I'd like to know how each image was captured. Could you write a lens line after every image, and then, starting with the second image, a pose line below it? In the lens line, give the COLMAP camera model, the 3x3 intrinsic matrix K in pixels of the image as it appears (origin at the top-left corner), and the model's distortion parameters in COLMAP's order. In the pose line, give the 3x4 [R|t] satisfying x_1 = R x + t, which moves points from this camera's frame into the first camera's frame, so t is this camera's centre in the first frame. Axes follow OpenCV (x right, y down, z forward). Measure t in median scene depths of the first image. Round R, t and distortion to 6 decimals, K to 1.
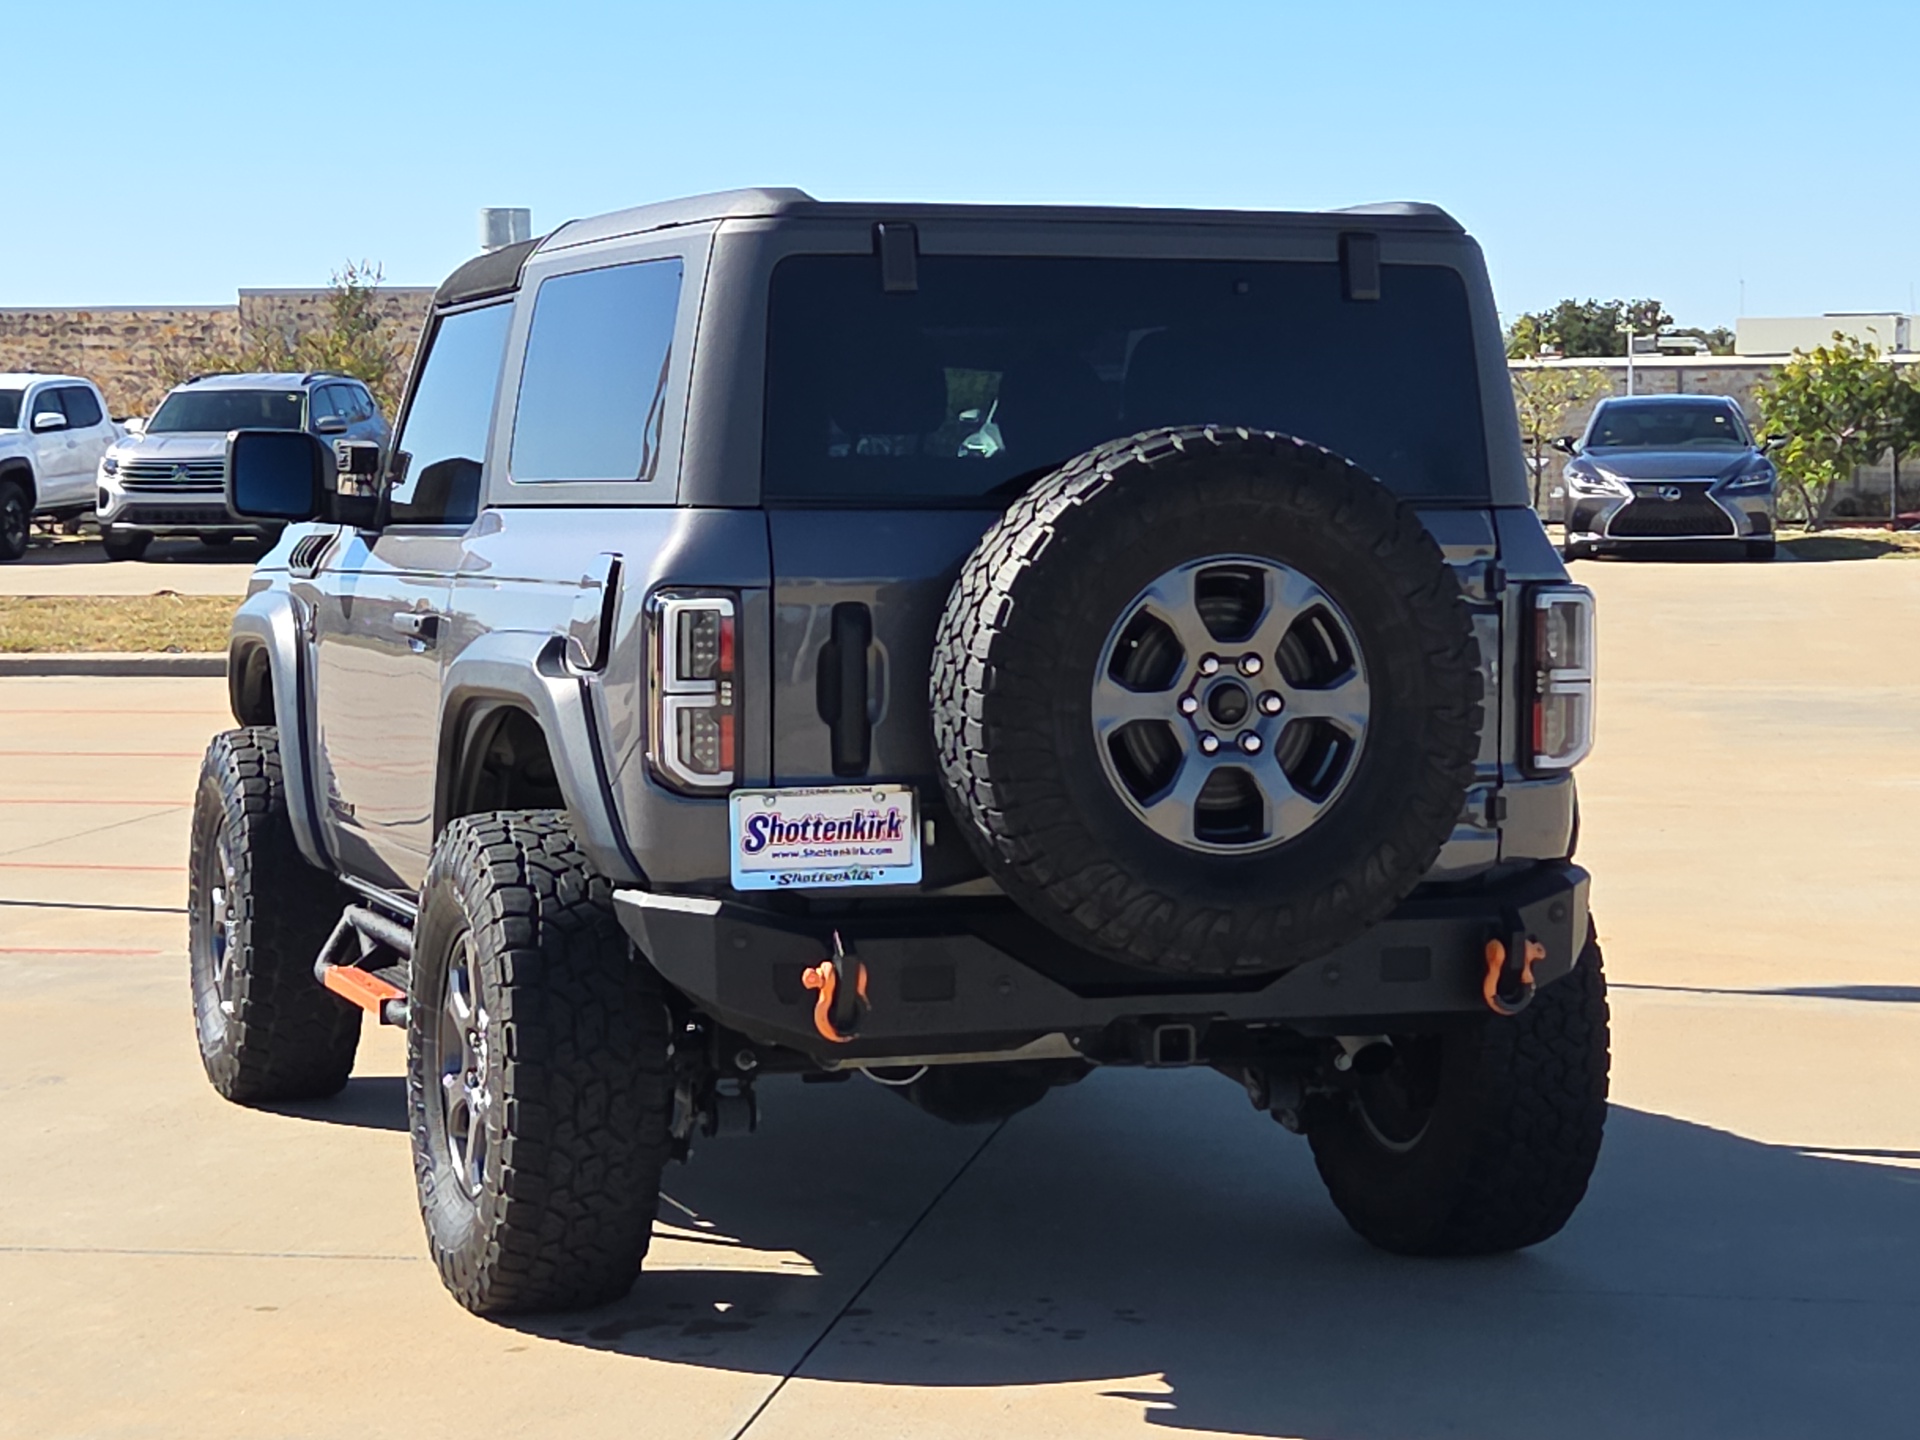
lens RADIAL K [[4301.5, 0, 952.4], [0, 4301.5, 716.2], [0, 0, 1]] dist [0.146760, 0.000000]
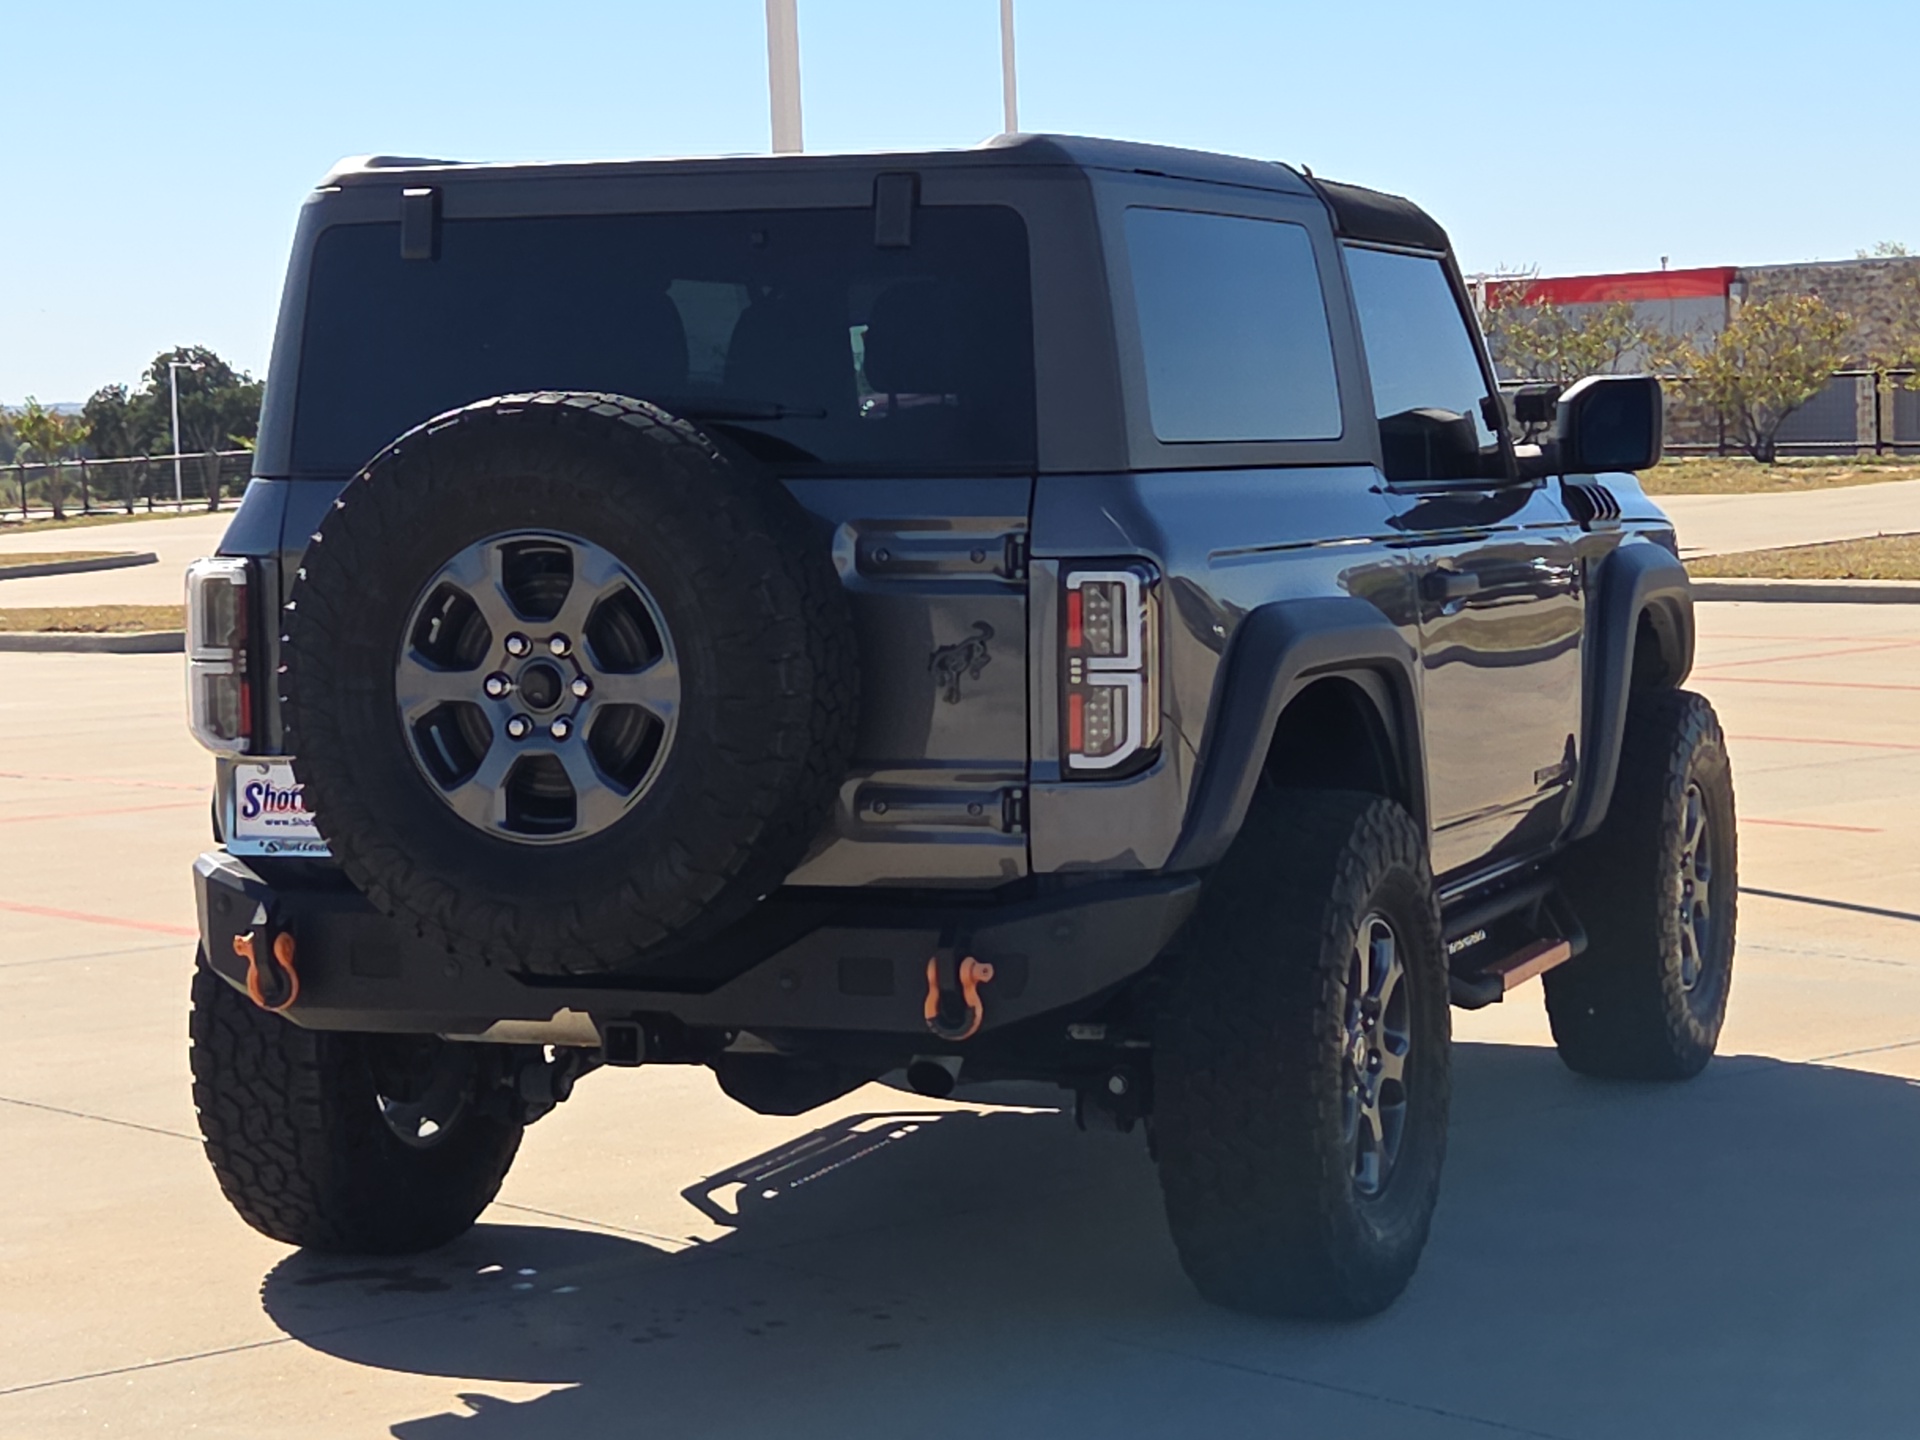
lens RADIAL K [[4301.5, 0, 953.1], [0, 4301.5, 727.7], [0, 0, 1]] dist [0.146760, 0.000000]
pose [[0.765038, 0.036083, -0.642974, 0.724518], [-0.021500, 0.999304, 0.030498, -0.024029], [0.643626, -0.009508, 0.765281, 0.323700]]
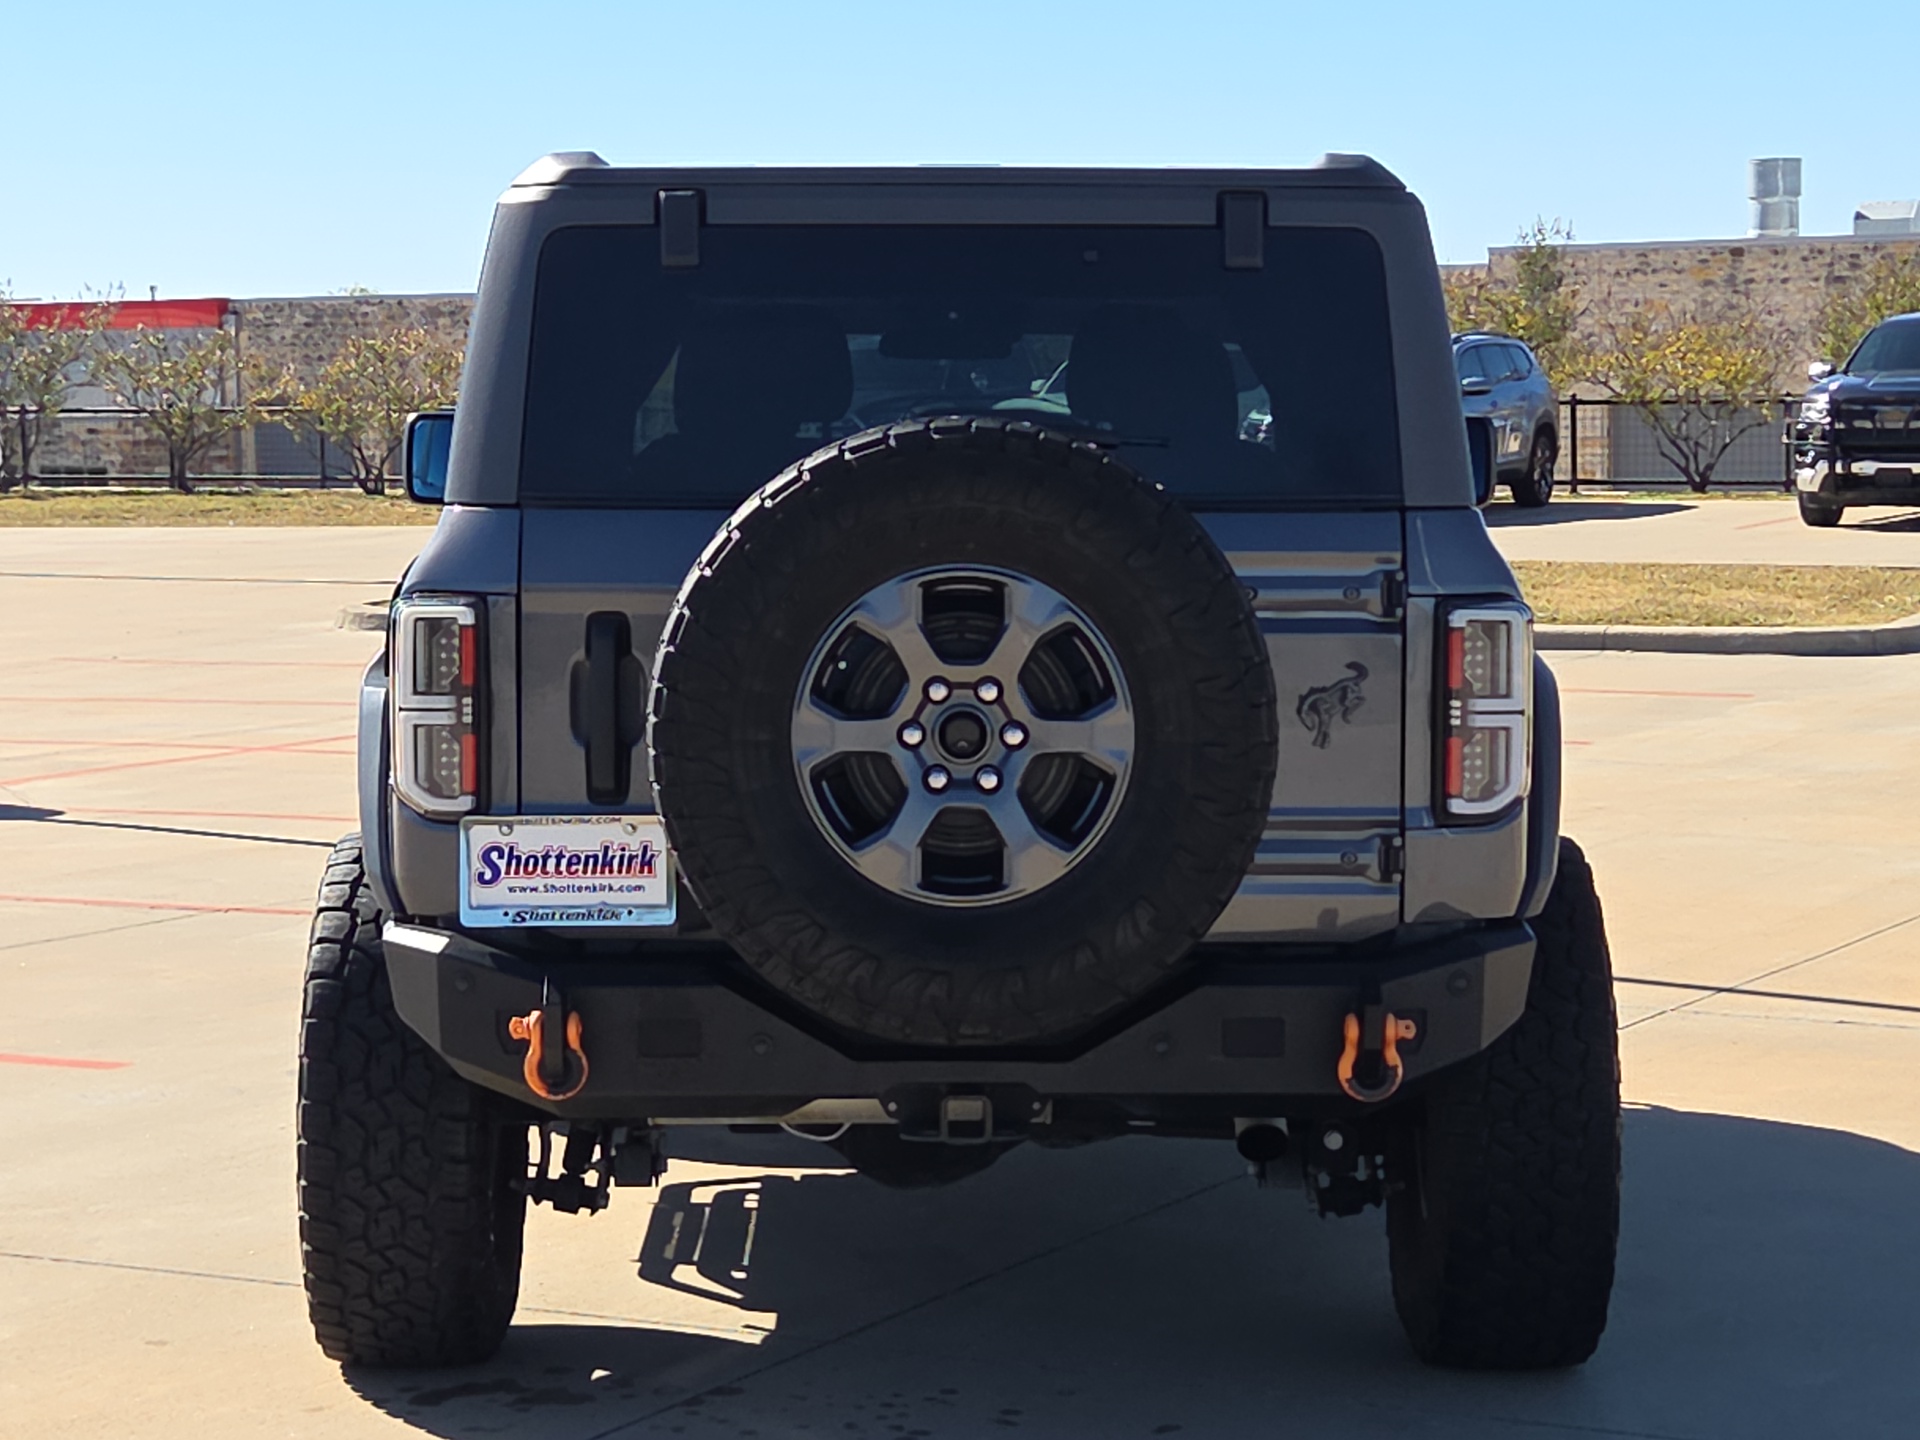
lens RADIAL K [[4301.5, 0, 961.2], [0, 4301.5, 711.1], [0, 0, 1]] dist [0.146760, 0.000000]
pose [[0.948112, 0.021092, -0.317236, 0.332036], [-0.018214, 0.999762, 0.012035, -0.017735], [0.317414, -0.005633, 0.948270, 0.166897]]
